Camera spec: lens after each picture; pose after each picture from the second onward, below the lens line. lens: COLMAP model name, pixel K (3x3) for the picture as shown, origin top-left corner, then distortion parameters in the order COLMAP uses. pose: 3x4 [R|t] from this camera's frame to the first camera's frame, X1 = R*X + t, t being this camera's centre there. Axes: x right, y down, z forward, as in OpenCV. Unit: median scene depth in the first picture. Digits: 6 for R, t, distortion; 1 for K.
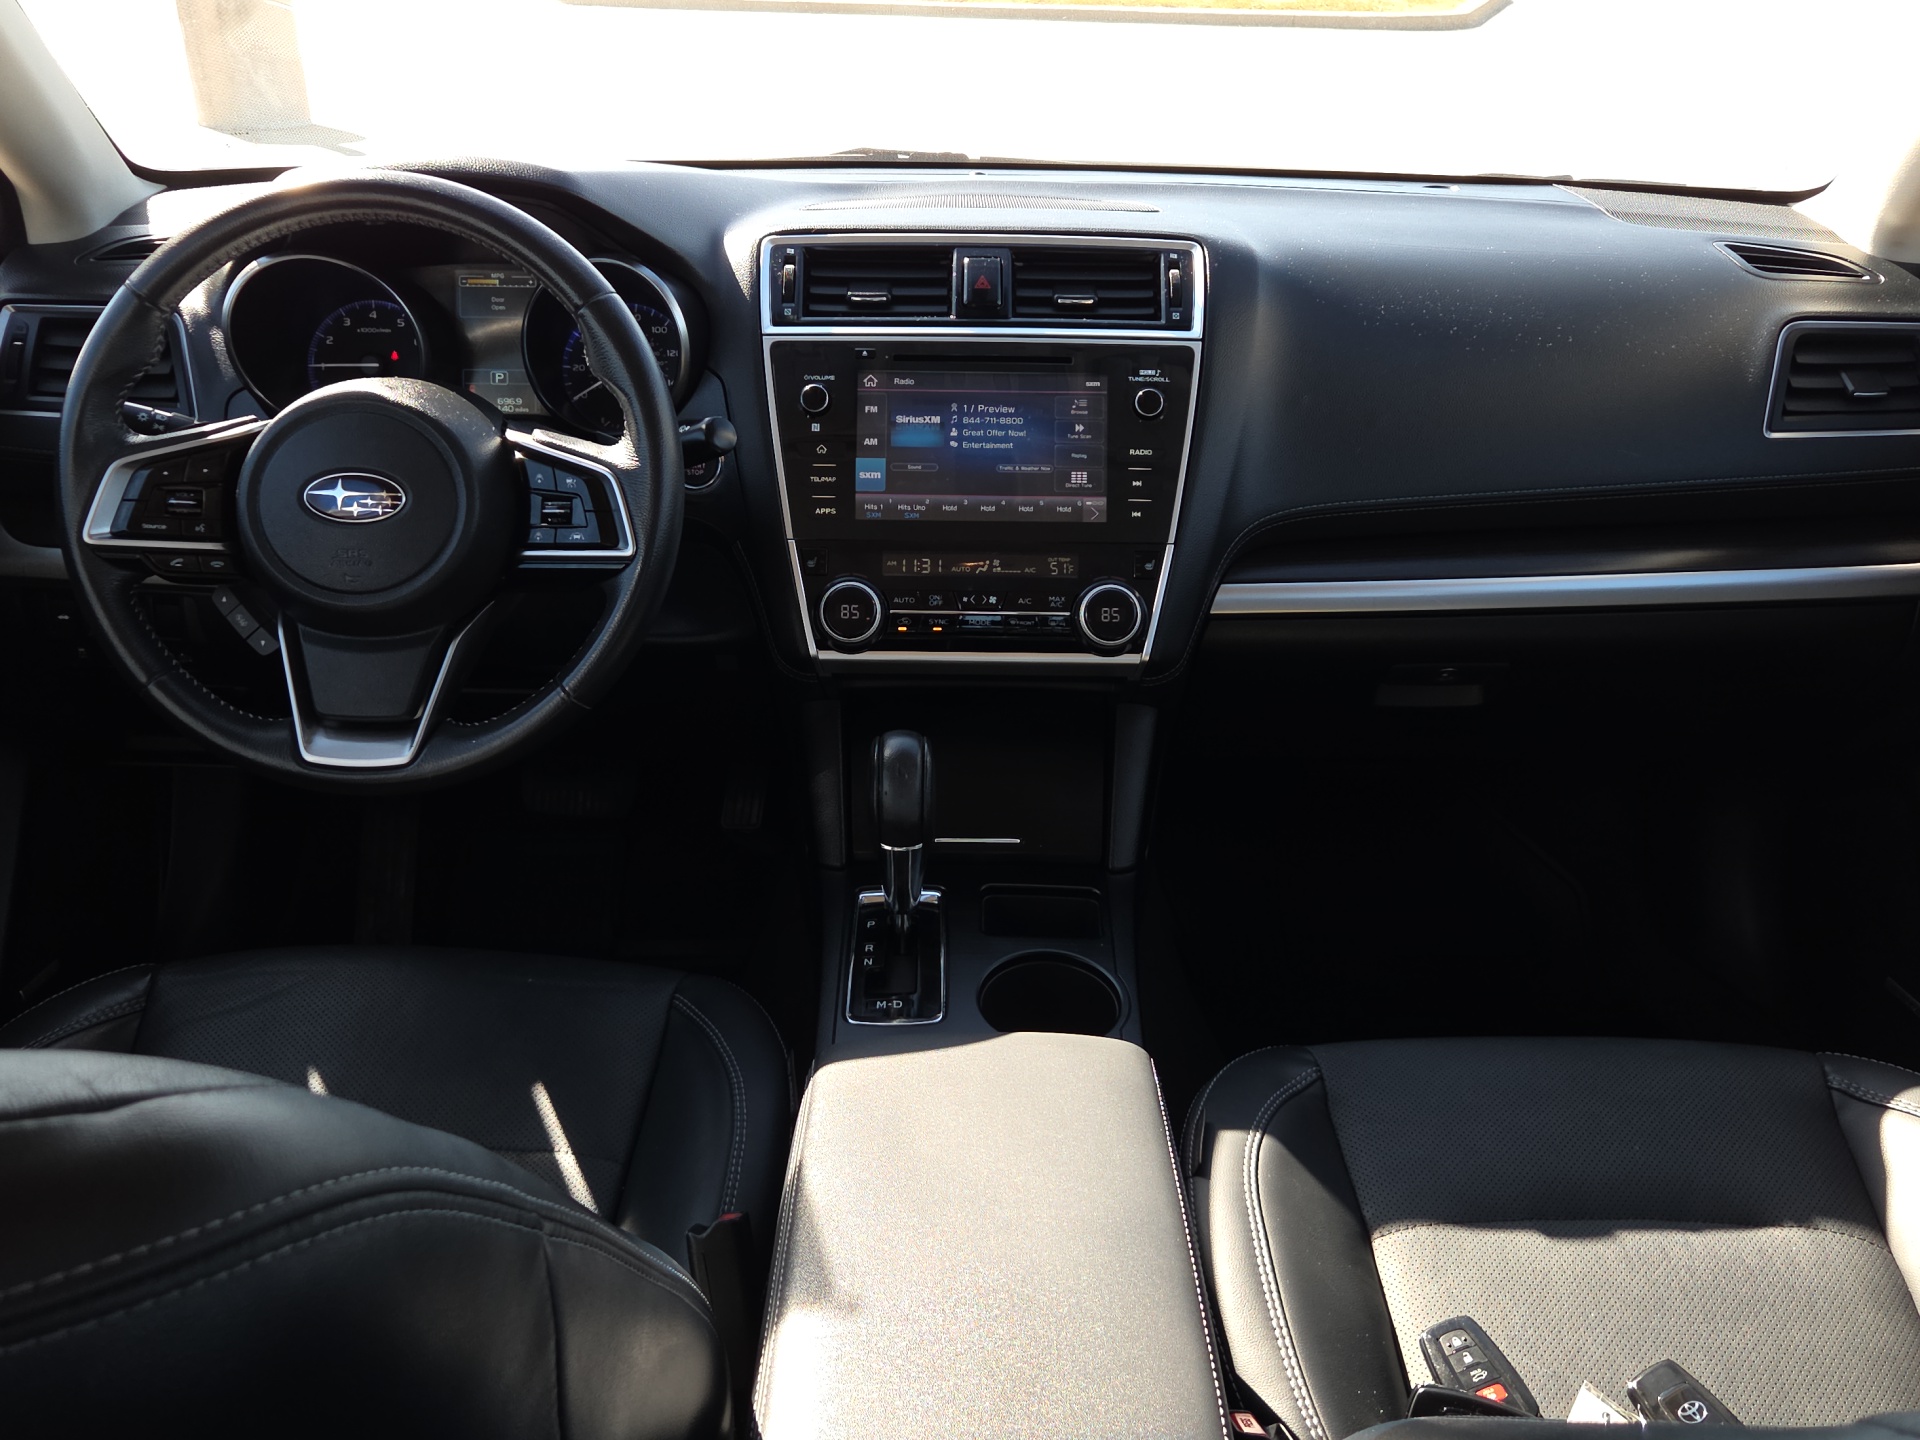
lens RADIAL K [[1767.6, 0, 947.2], [0, 1767.6, 709.0], [0, 0, 1]] dist [0.071268, 0.000000]
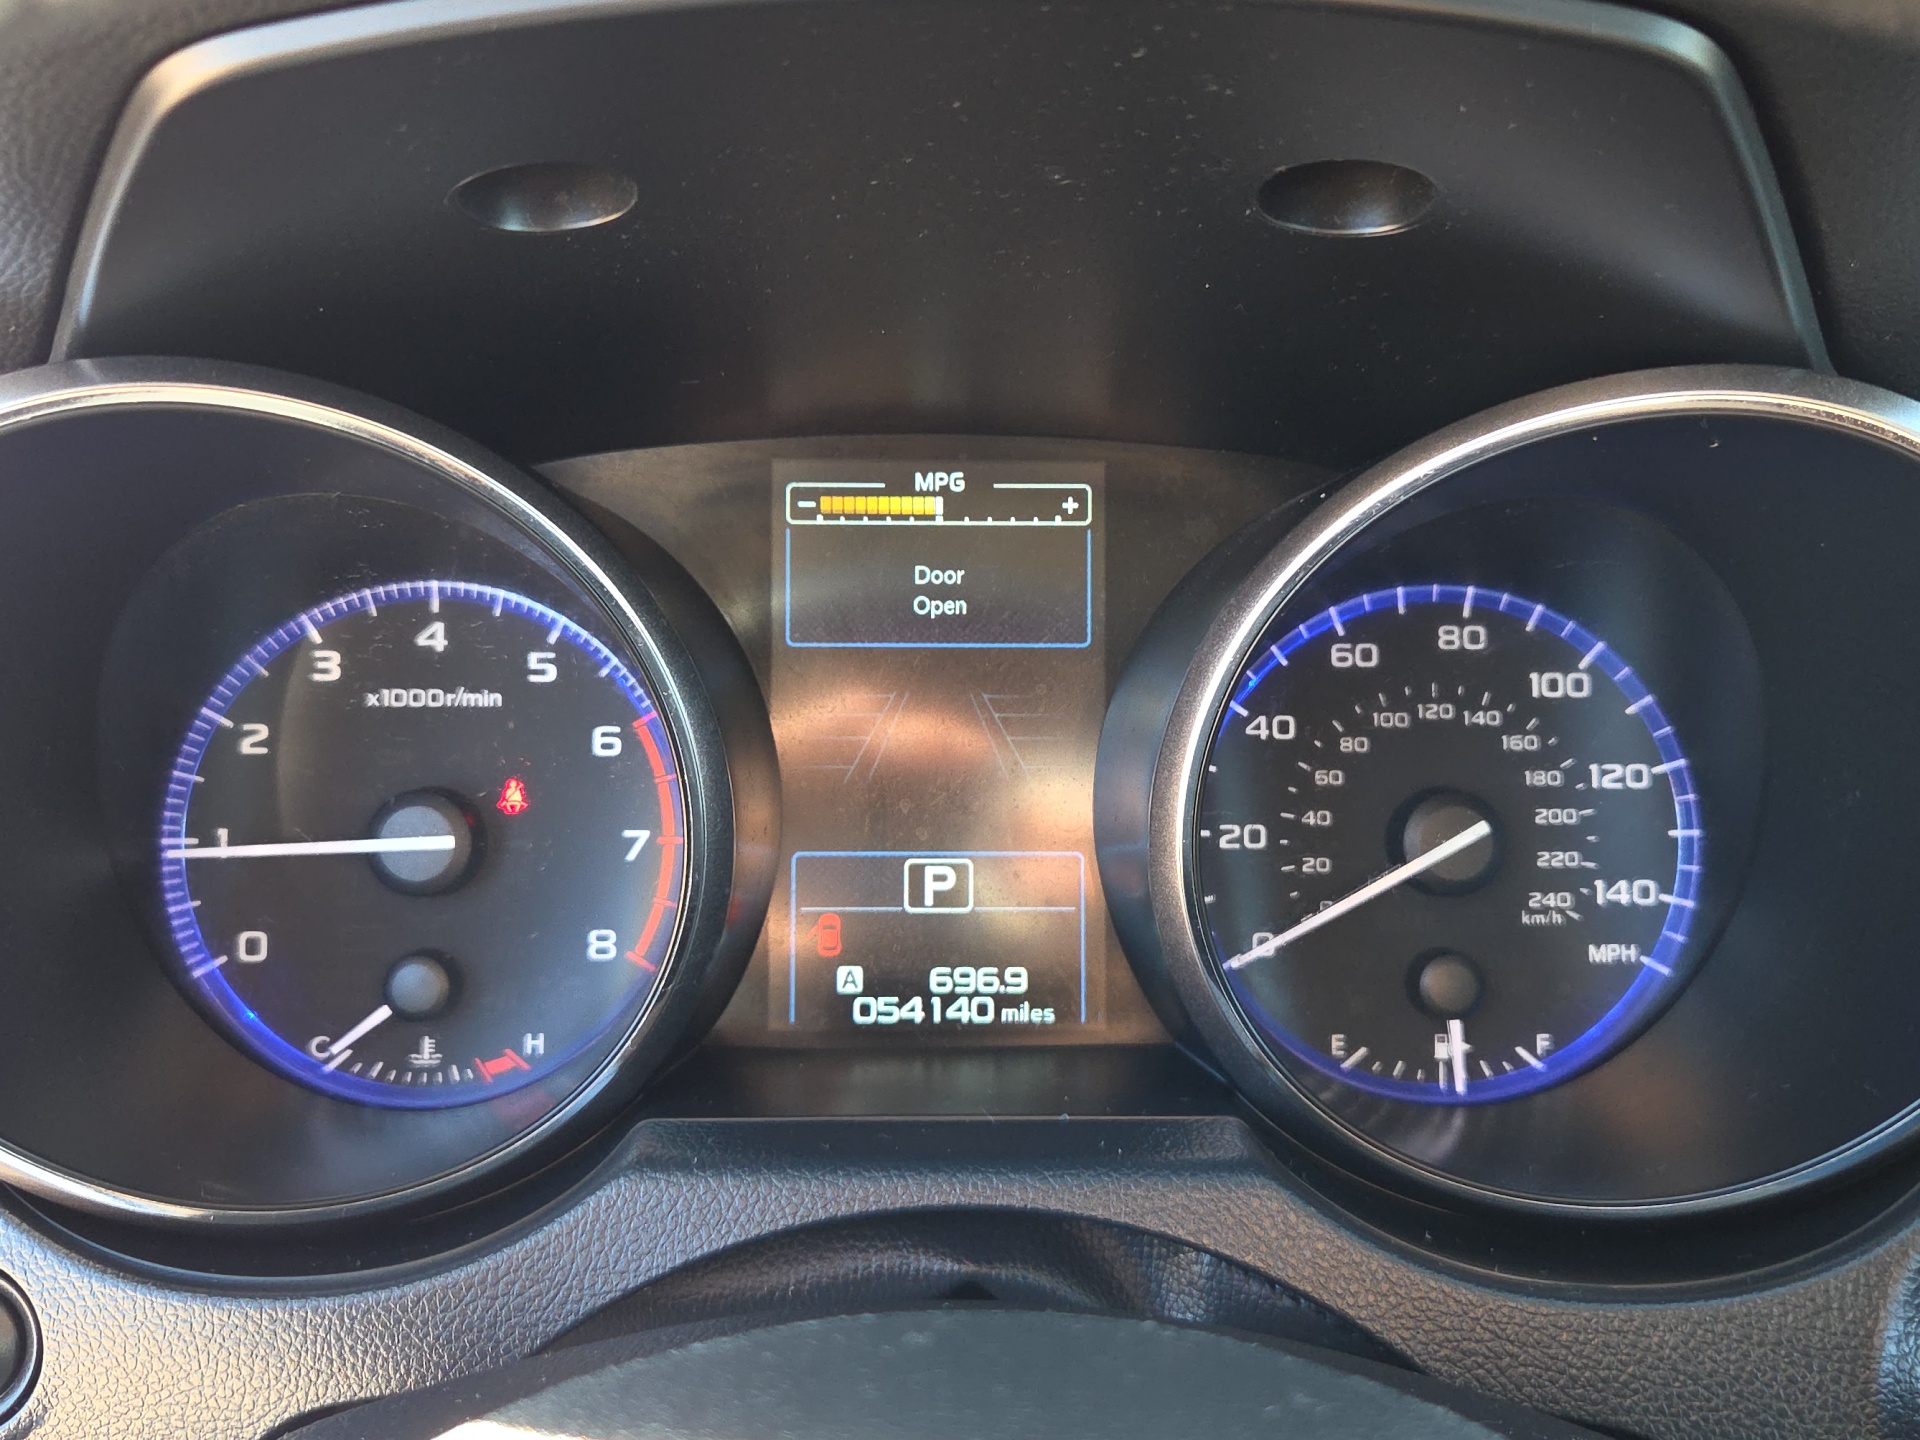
lens RADIAL K [[1597.0, 0, 964.2], [0, 1597.0, 712.2], [0, 0, 1]] dist [0.067571, -0.004961]
pose [[0.999580, -0.003717, 0.028749, -0.277590], [0.007618, 0.990571, -0.136790, -0.195964], [-0.027970, 0.136951, 0.990183, 0.849620]]
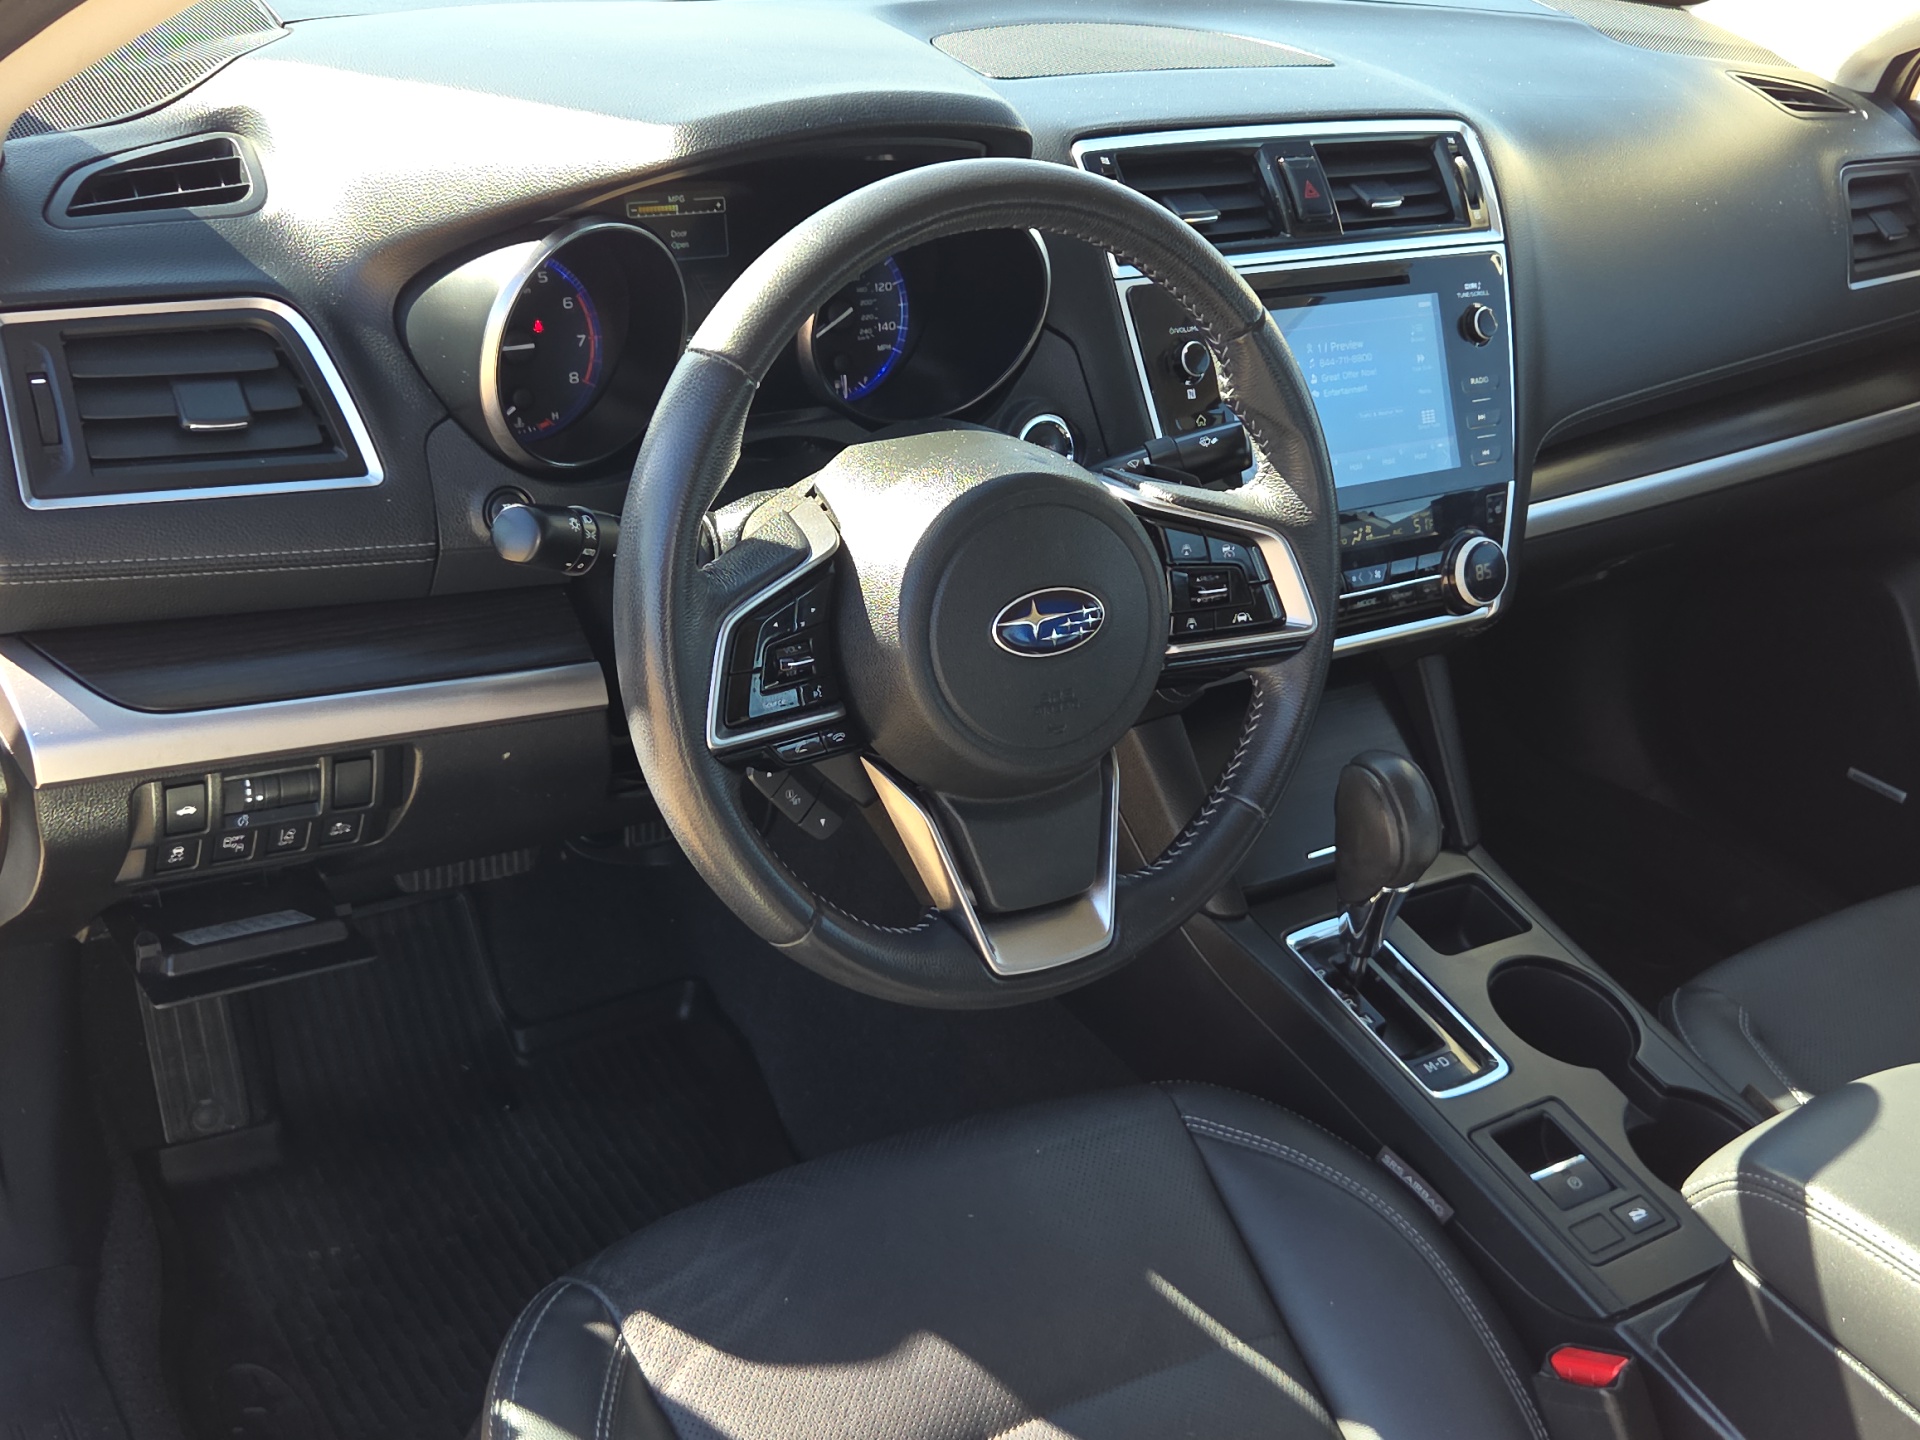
lens RADIAL K [[2254.9, 0, 969.0], [0, 2254.9, 713.7], [0, 0, 1]] dist [0.078439, 0.000000]
pose [[0.816128, -0.188901, 0.546124, -0.739567], [0.100126, 0.976993, 0.188307, -0.219694], [-0.569131, -0.099001, 0.816265, 0.209252]]
